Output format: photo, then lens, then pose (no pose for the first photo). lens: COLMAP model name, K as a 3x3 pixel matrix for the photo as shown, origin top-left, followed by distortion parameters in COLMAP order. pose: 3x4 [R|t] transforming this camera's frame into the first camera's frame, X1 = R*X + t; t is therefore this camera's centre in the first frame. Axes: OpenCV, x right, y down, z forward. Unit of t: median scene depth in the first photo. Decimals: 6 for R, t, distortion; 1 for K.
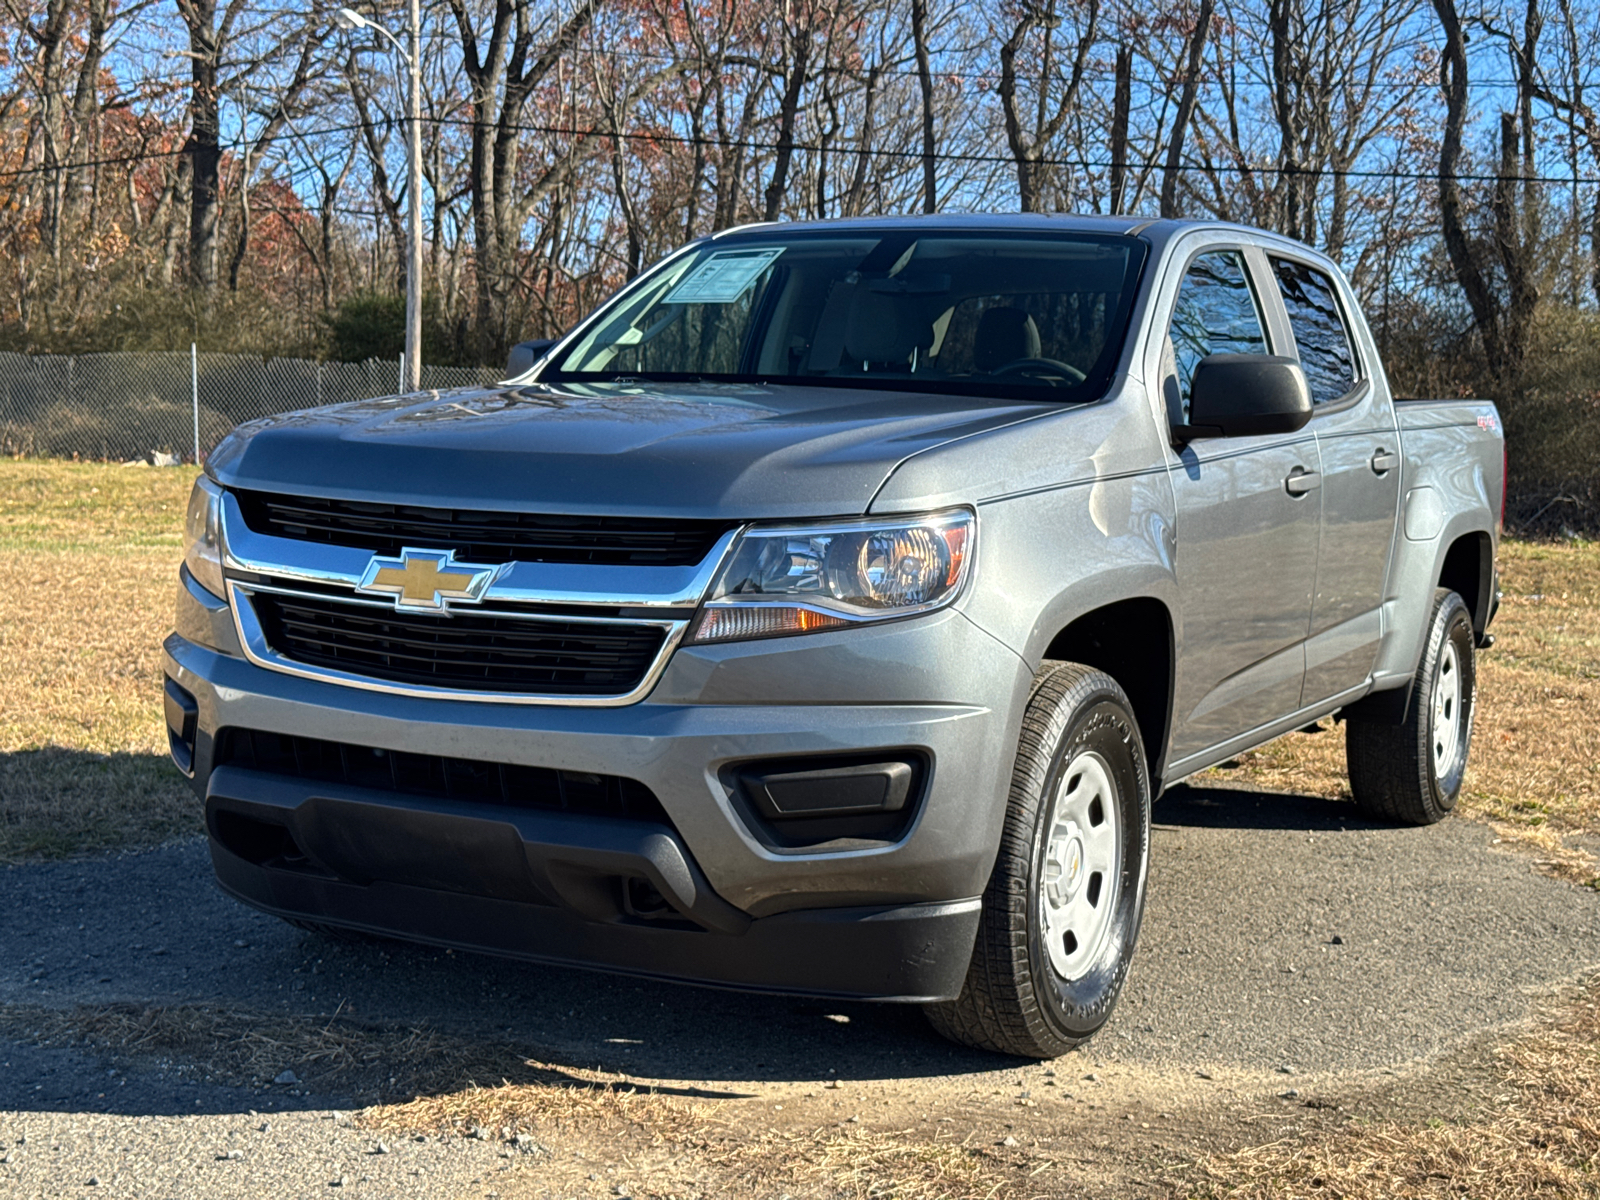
lens RADIAL K [[2240.3, 0, 800.0], [0, 2240.3, 600.0], [0, 0, 1]] dist [0.200900, -0.432178]
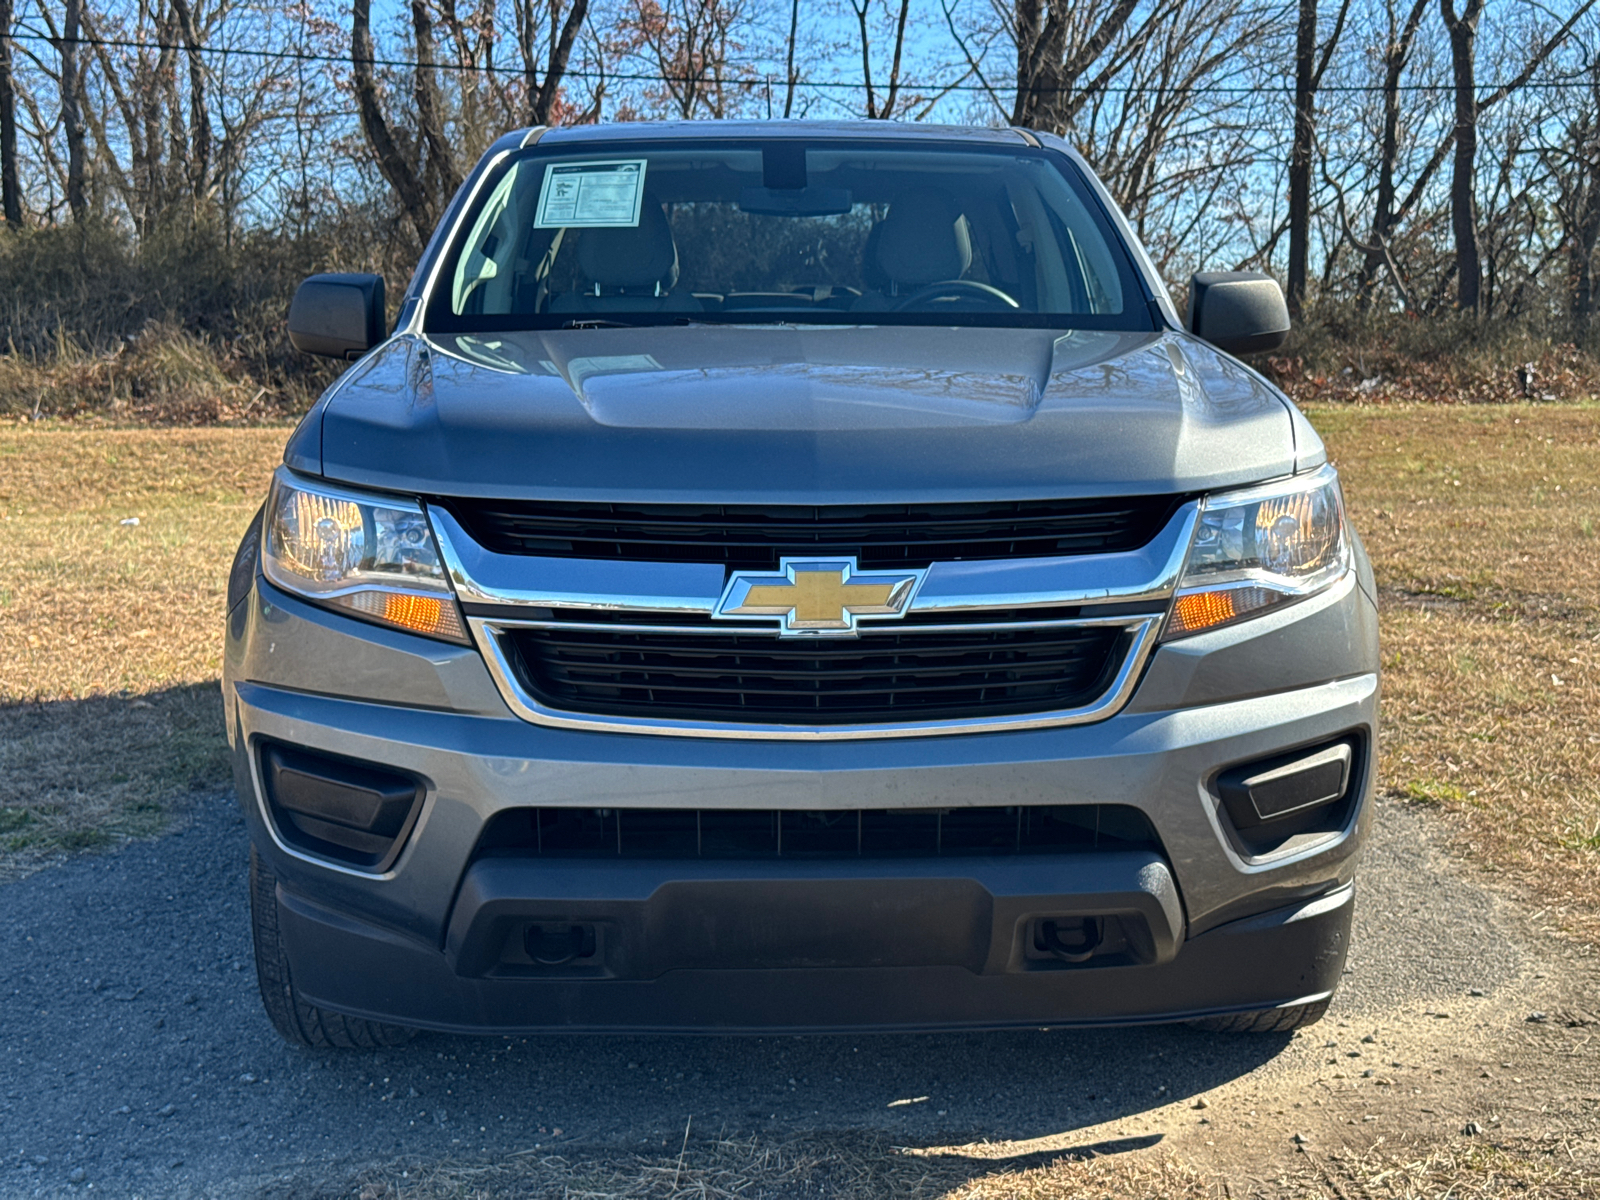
lens RADIAL K [[2240.3, 0, 800.0], [0, 2240.3, 600.0], [0, 0, 1]] dist [0.200900, -0.432178]
pose [[0.868321, -0.101697, 0.485464, -0.444456], [0.076904, 0.994523, 0.070783, -0.051145], [-0.490004, -0.024128, 0.871386, 0.238046]]
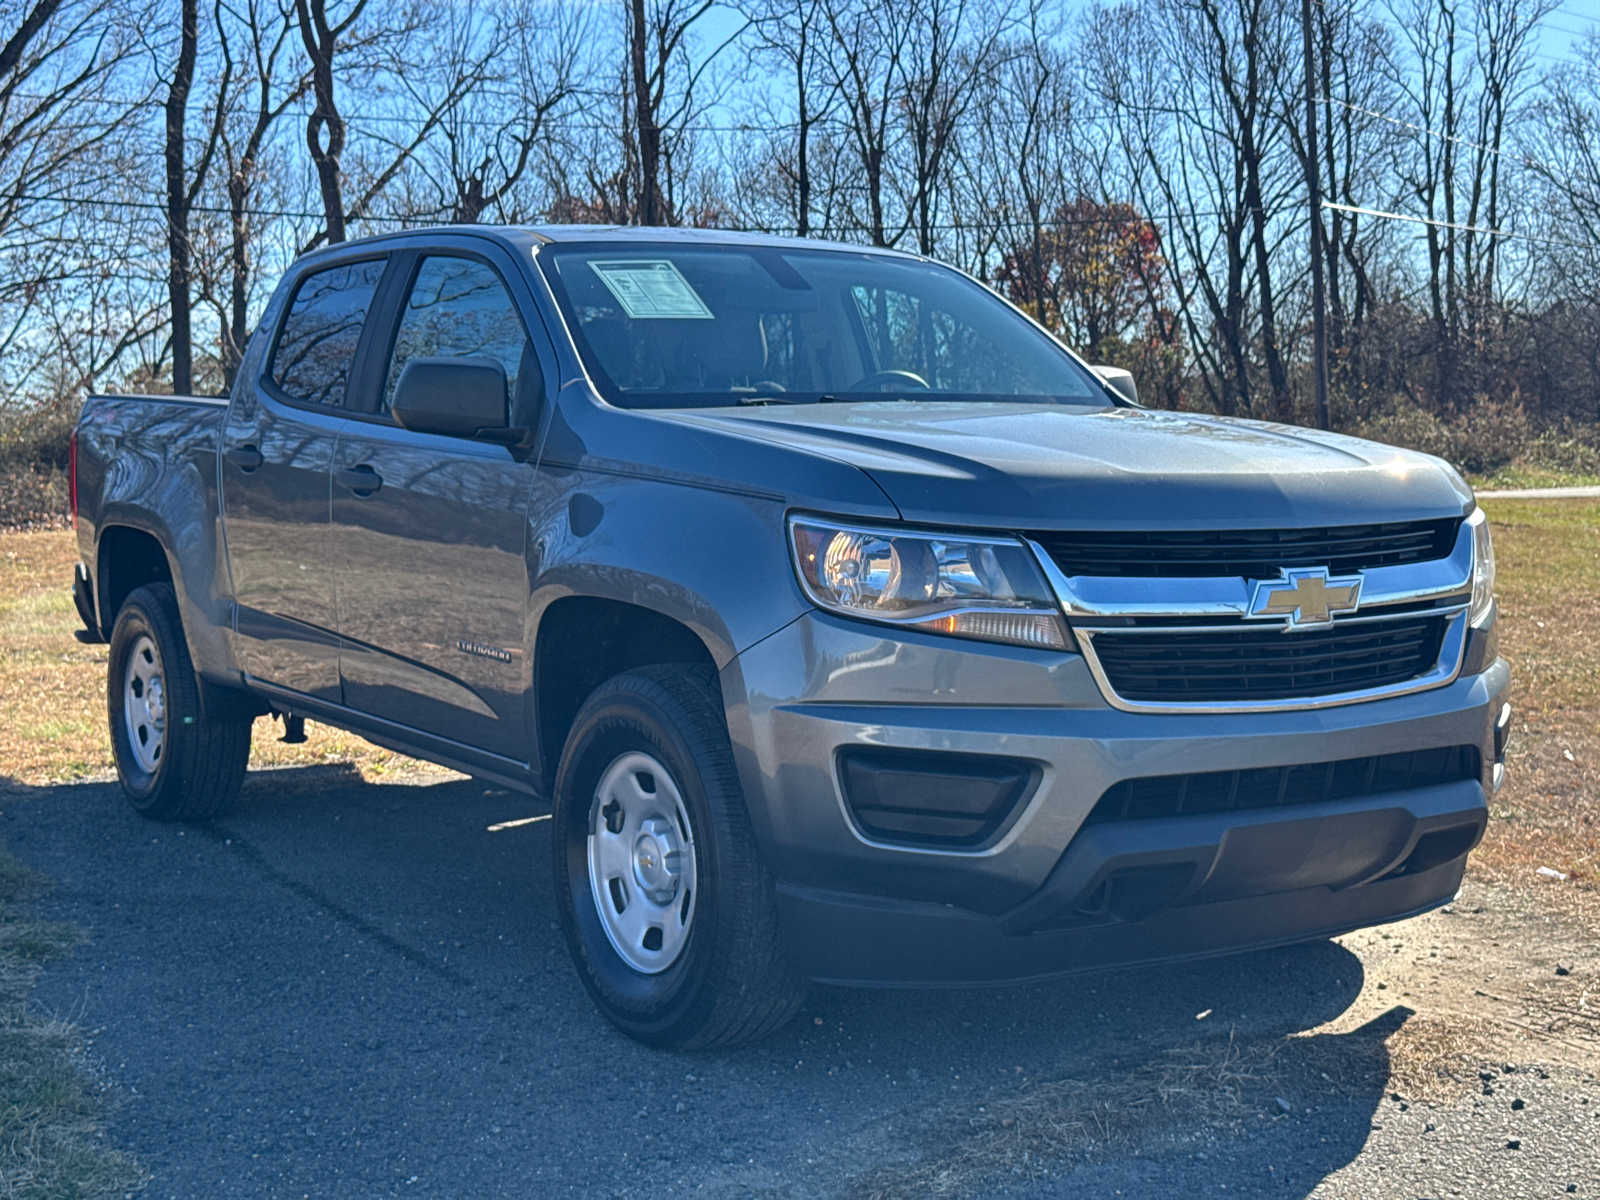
lens RADIAL K [[2240.3, 0, 800.0], [0, 2240.3, 600.0], [0, 0, 1]] dist [0.200900, -0.432178]
pose [[0.490979, -0.104973, 0.864824, -0.942019], [0.095780, 0.993200, 0.066179, -0.078920], [-0.865890, 0.050340, 0.497694, 0.536785]]
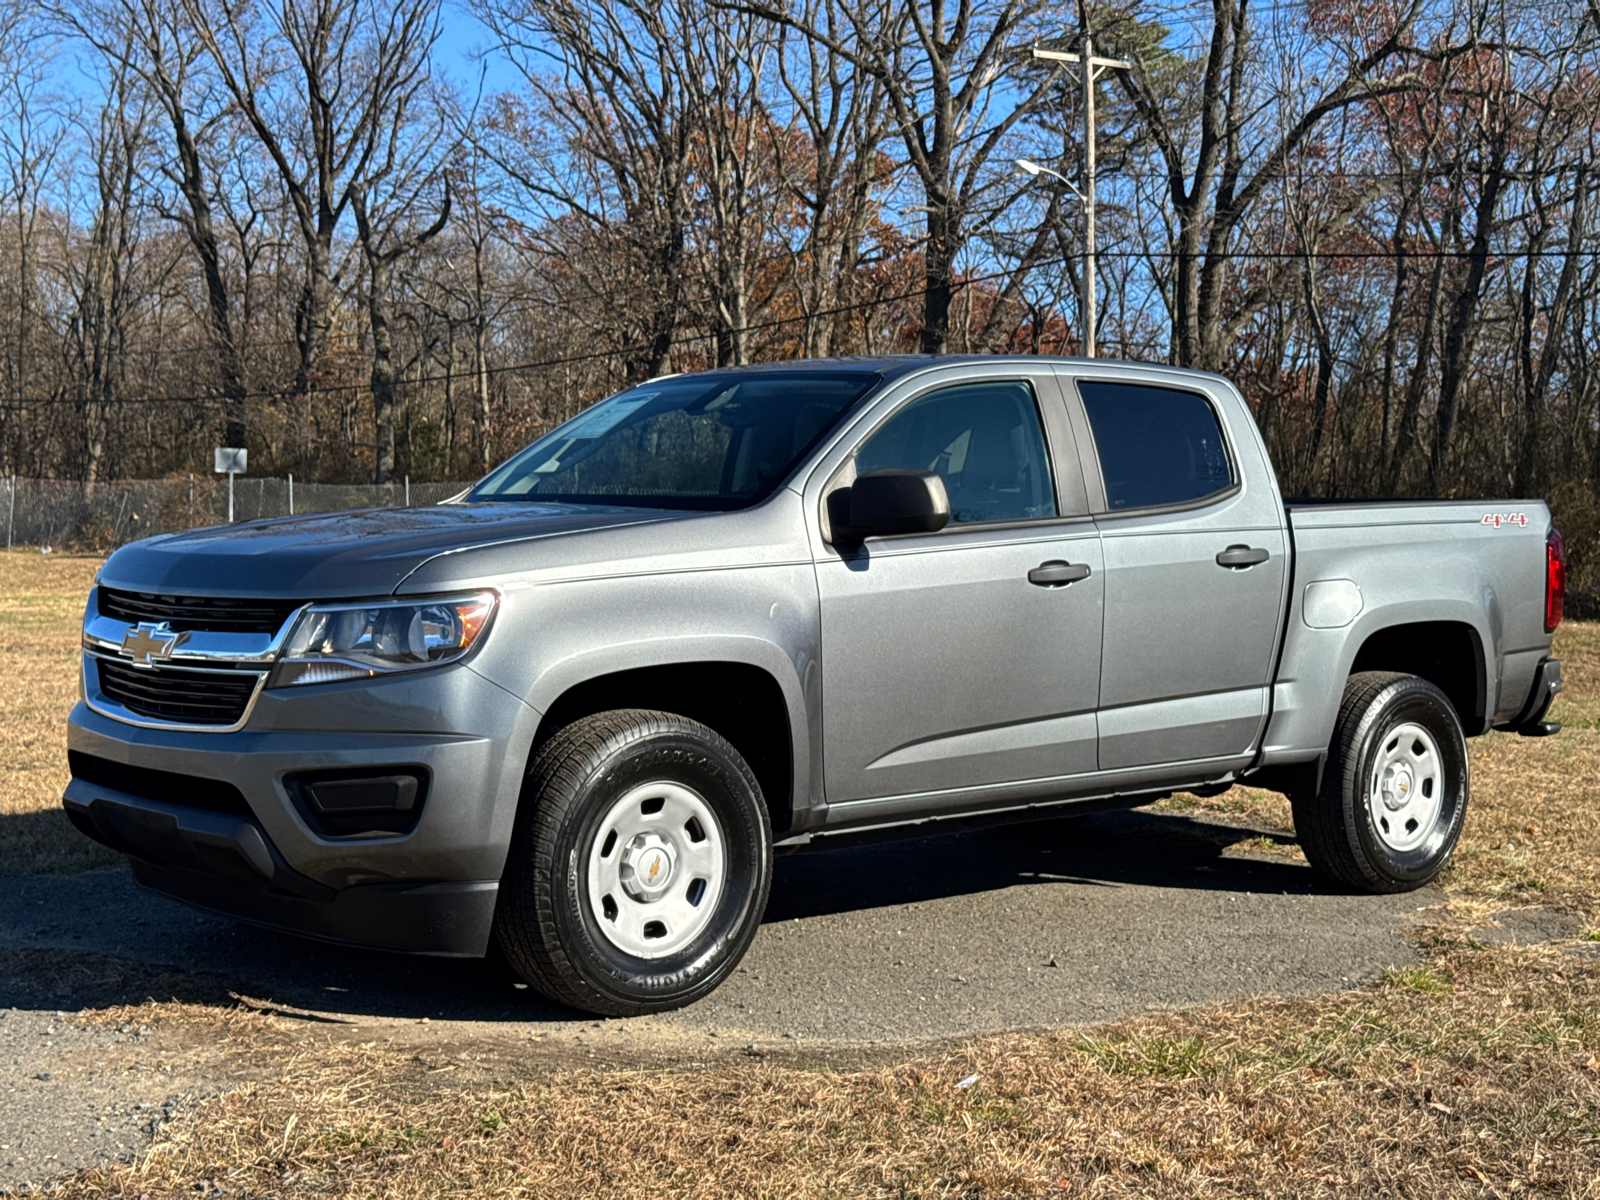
lens RADIAL K [[2241.1, 0, 789.6], [0, 2241.1, 595.7], [0, 0, 1]] dist [0.207450, -0.462879]
pose [[0.933462, -0.009978, -0.358537, 0.574911], [-0.009714, 0.998543, -0.053080, 0.025658], [0.358544, 0.053031, 0.932005, -0.154528]]
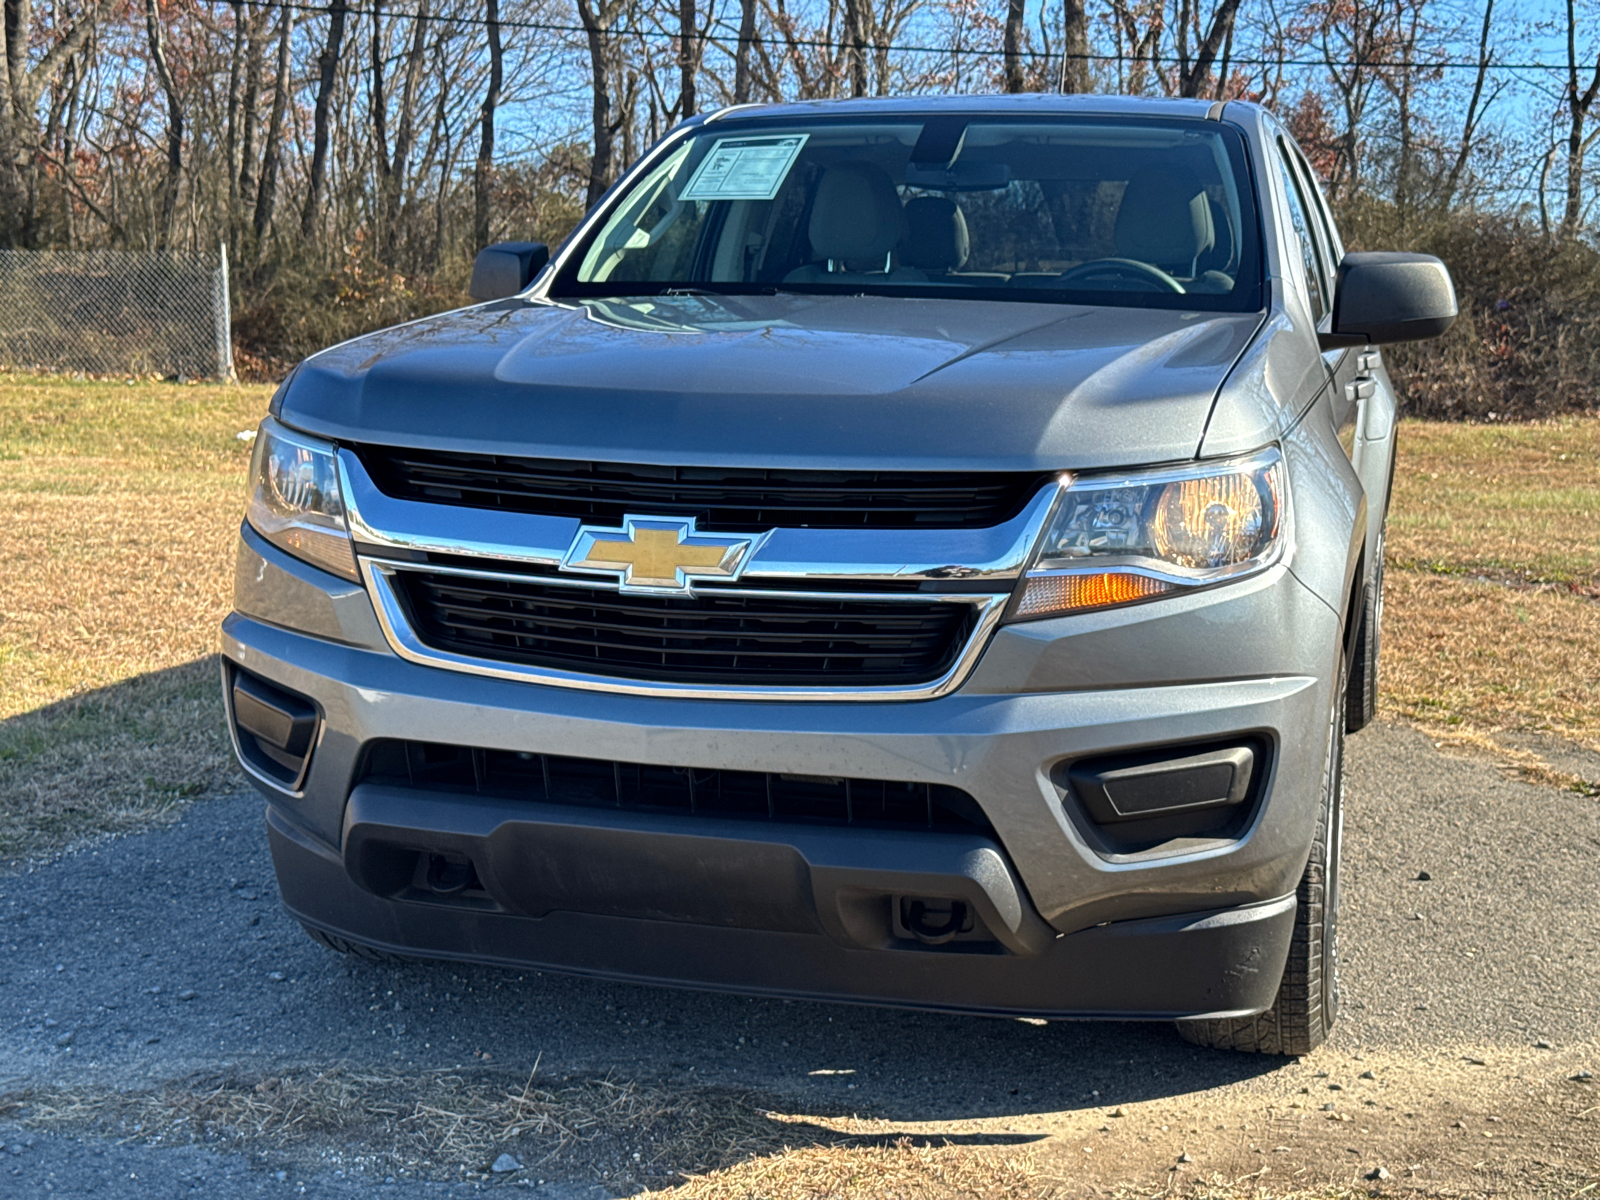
lens RADIAL K [[2241.1, 0, 789.6], [0, 2241.1, 595.7], [0, 0, 1]] dist [0.207450, -0.462879]
pose [[0.978265, -0.043084, 0.202835, -0.226045], [0.032418, 0.997926, 0.055617, -0.029760], [-0.204810, -0.047833, 0.977632, 0.148306]]
